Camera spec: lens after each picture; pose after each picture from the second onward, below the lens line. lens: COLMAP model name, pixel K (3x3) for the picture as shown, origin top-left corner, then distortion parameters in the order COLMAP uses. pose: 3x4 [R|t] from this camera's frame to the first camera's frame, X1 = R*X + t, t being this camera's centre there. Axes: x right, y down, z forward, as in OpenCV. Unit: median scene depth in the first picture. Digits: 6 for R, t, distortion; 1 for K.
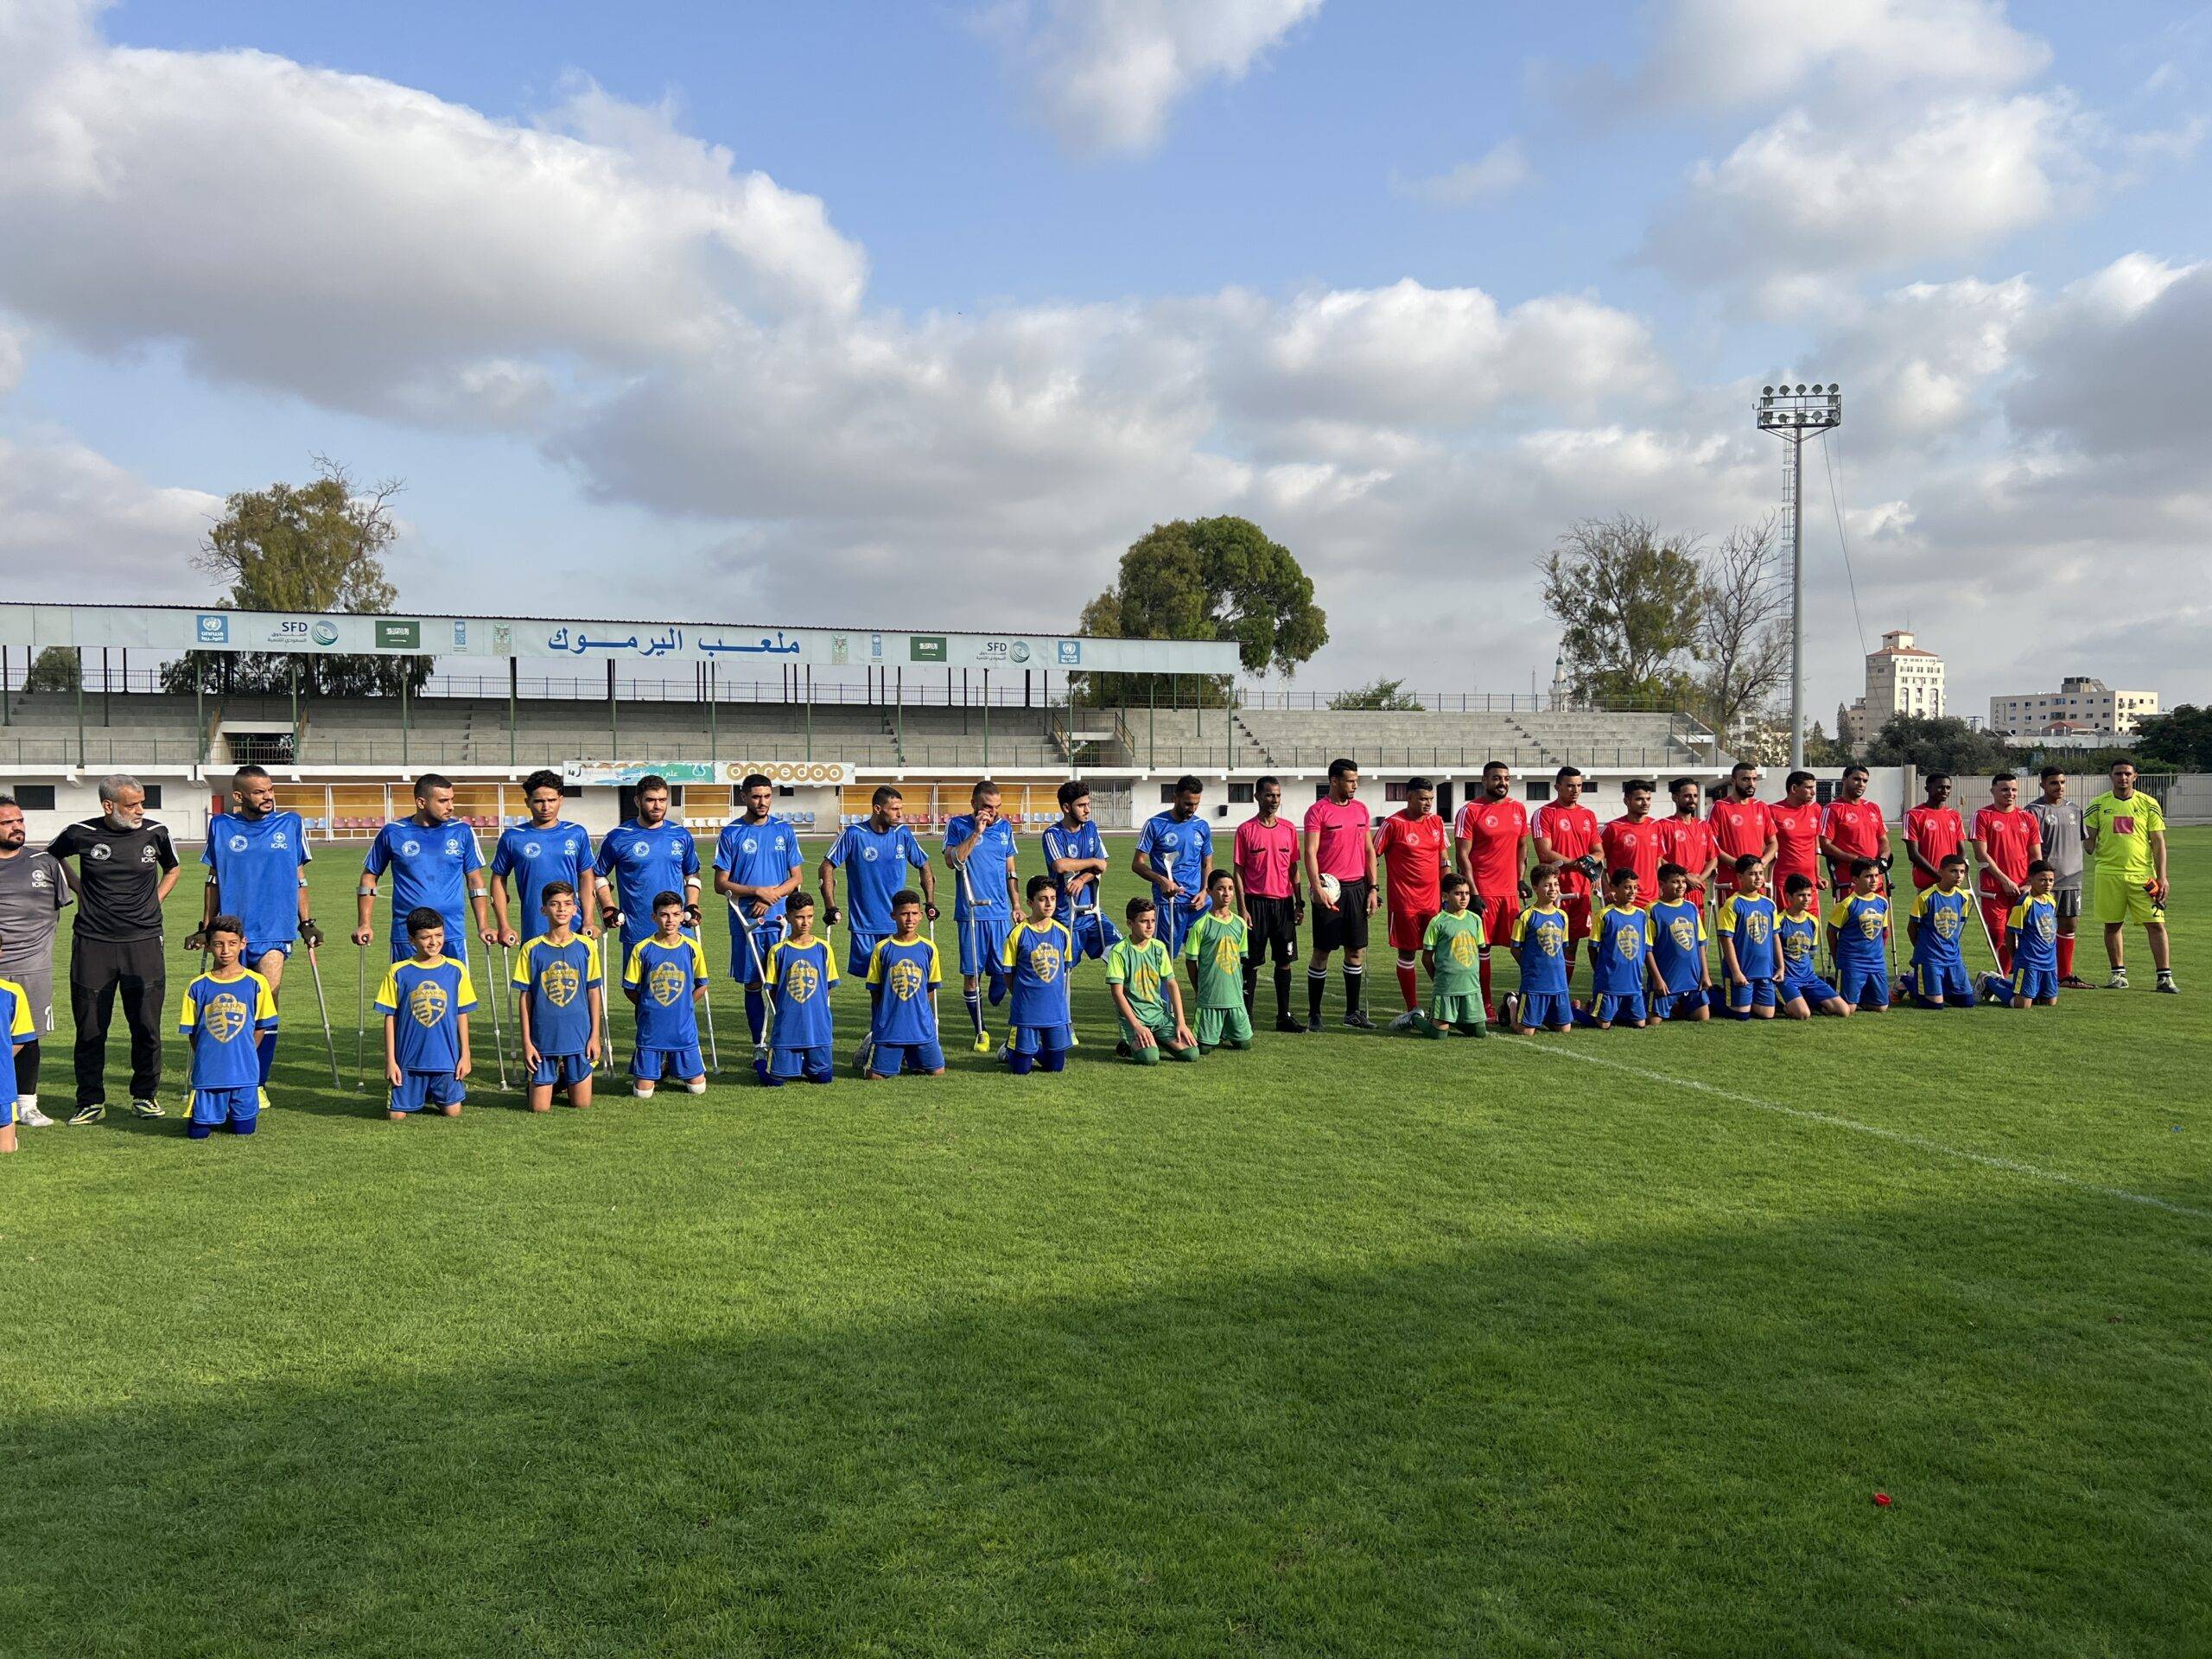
lens RADIAL K [[1679.3, 0, 1109.0], [0, 1679.3, 829.6], [0, 0, 1]] dist [0.000337, -0.000067]
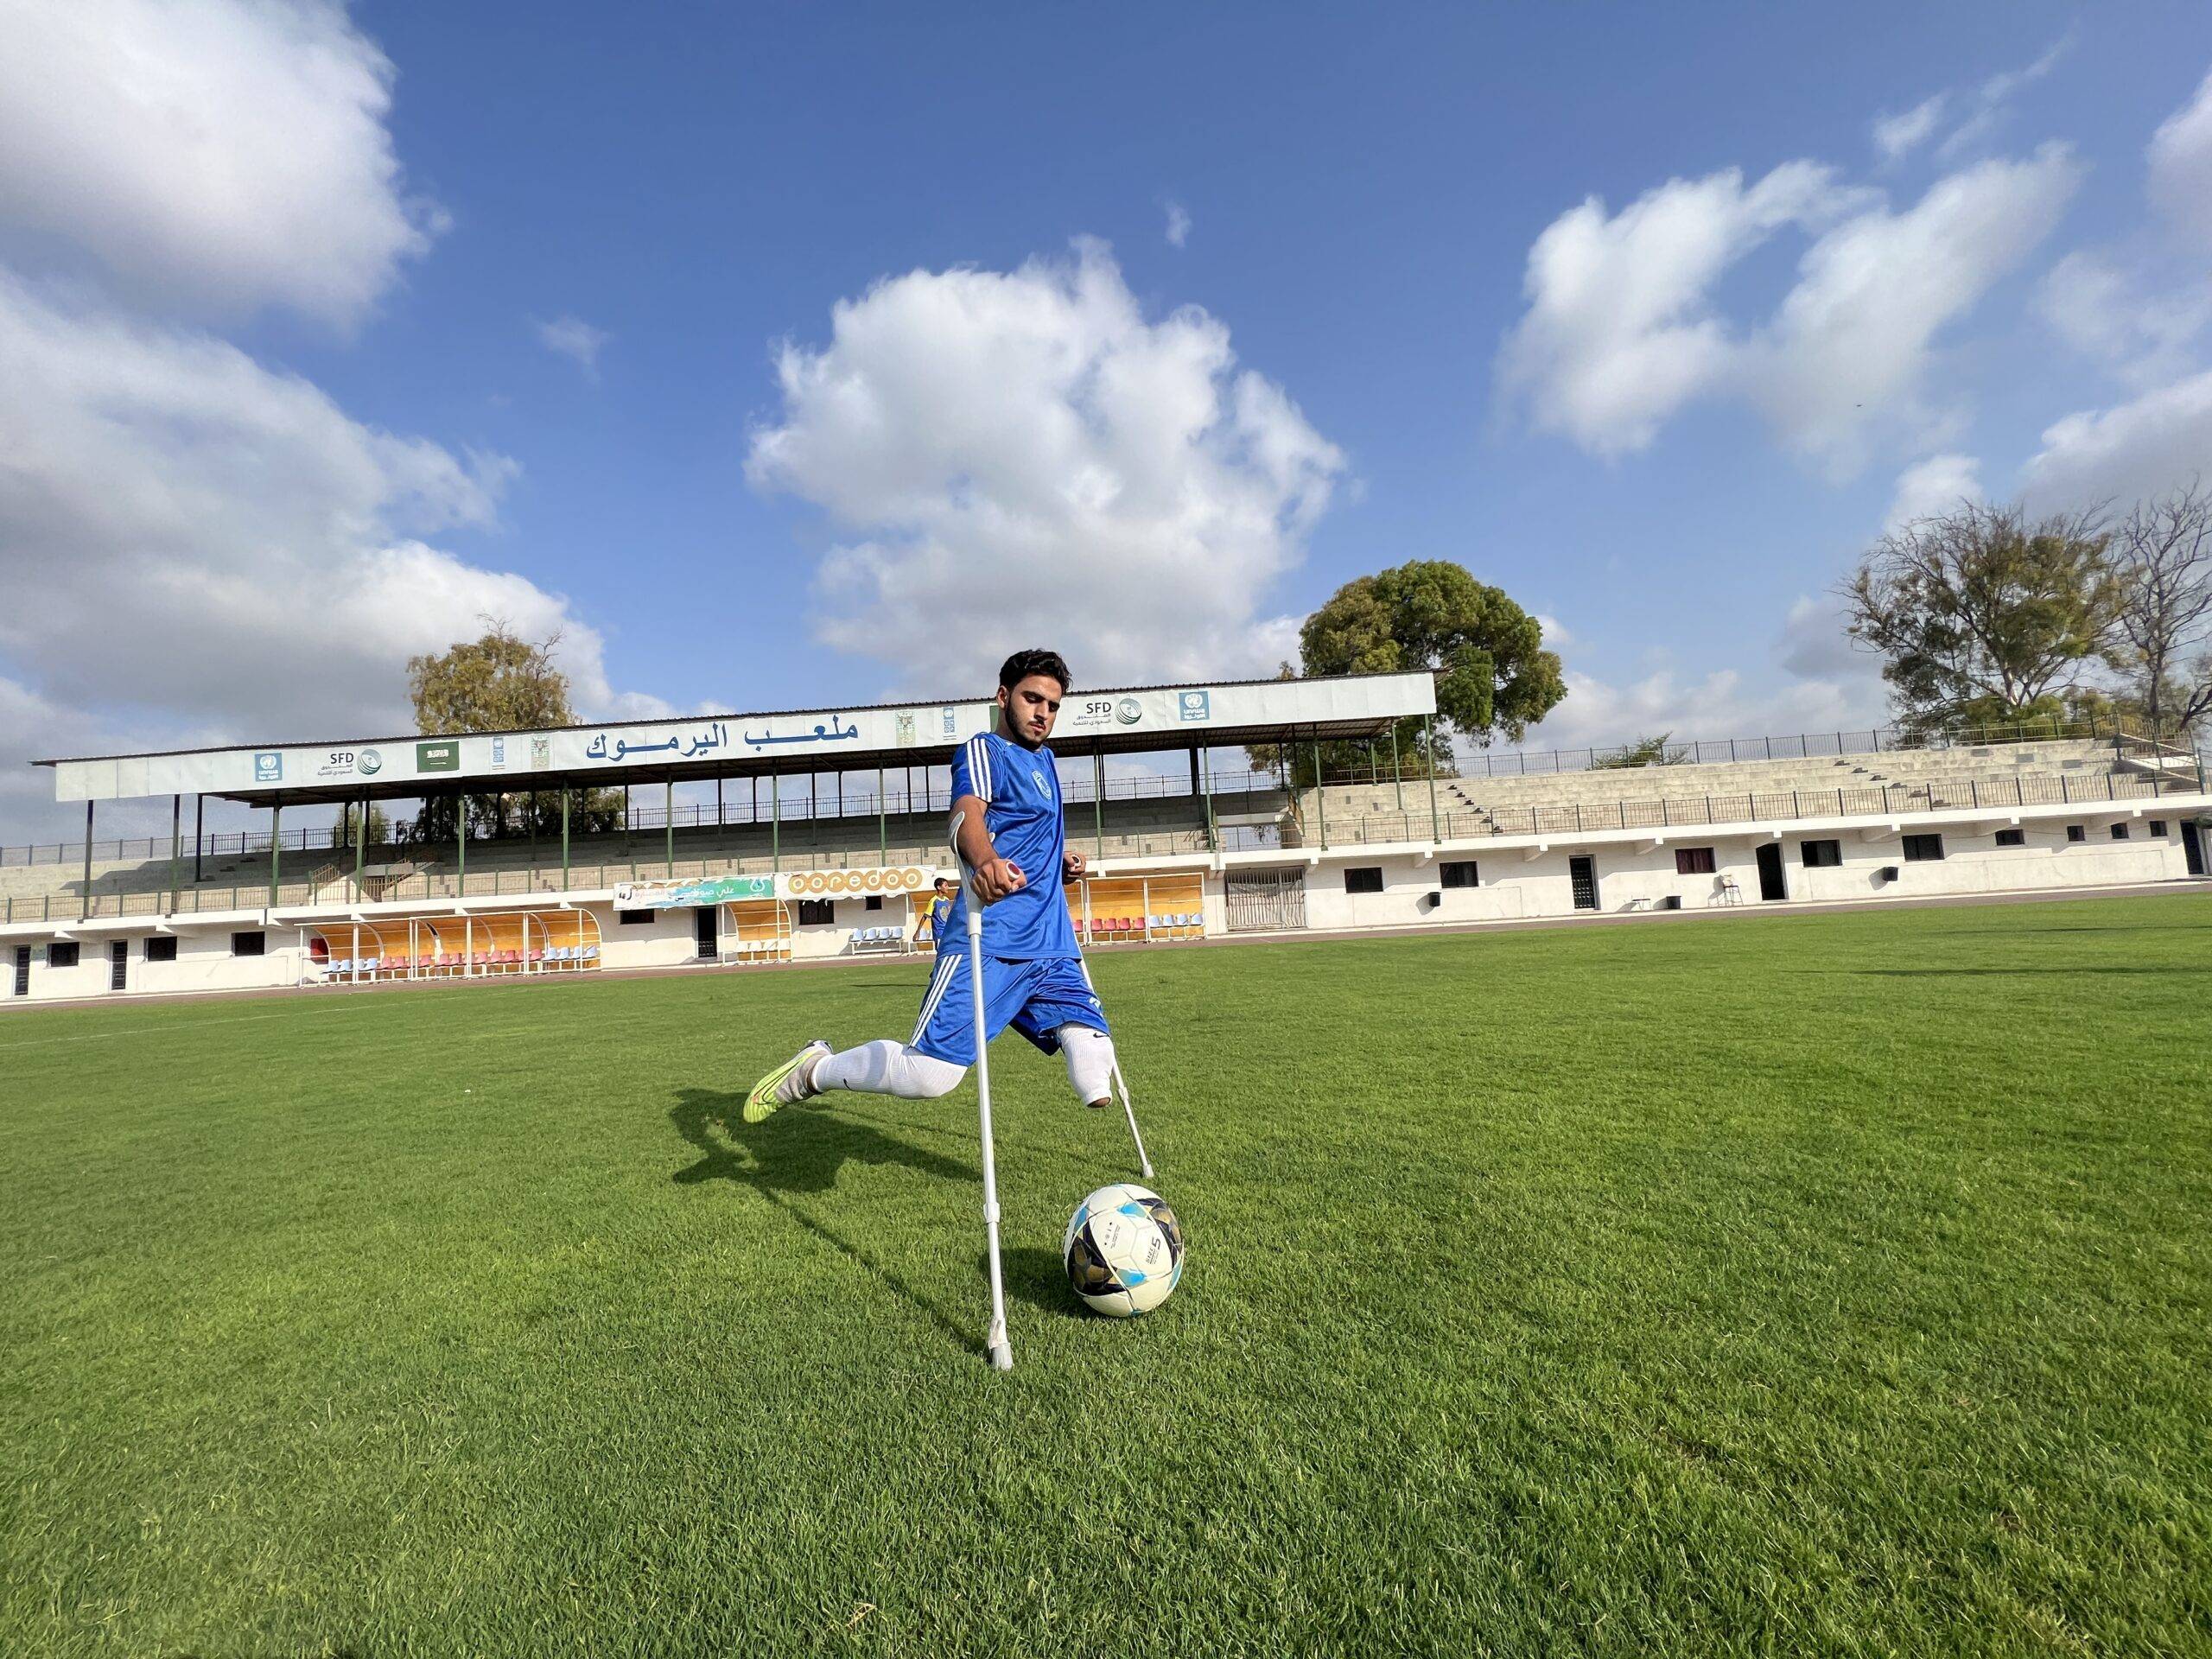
lens RADIAL K [[879.0, 0, 1084.3], [0, 879.0, 835.9], [0, 0, 1]] dist [-0.007145, 0.000078]
pose [[0.925515, -0.086862, -0.368614, 0.064774], [0.043840, 0.991371, -0.123540, 0.002346], [0.376164, 0.098178, 0.921337, 0.530744]]
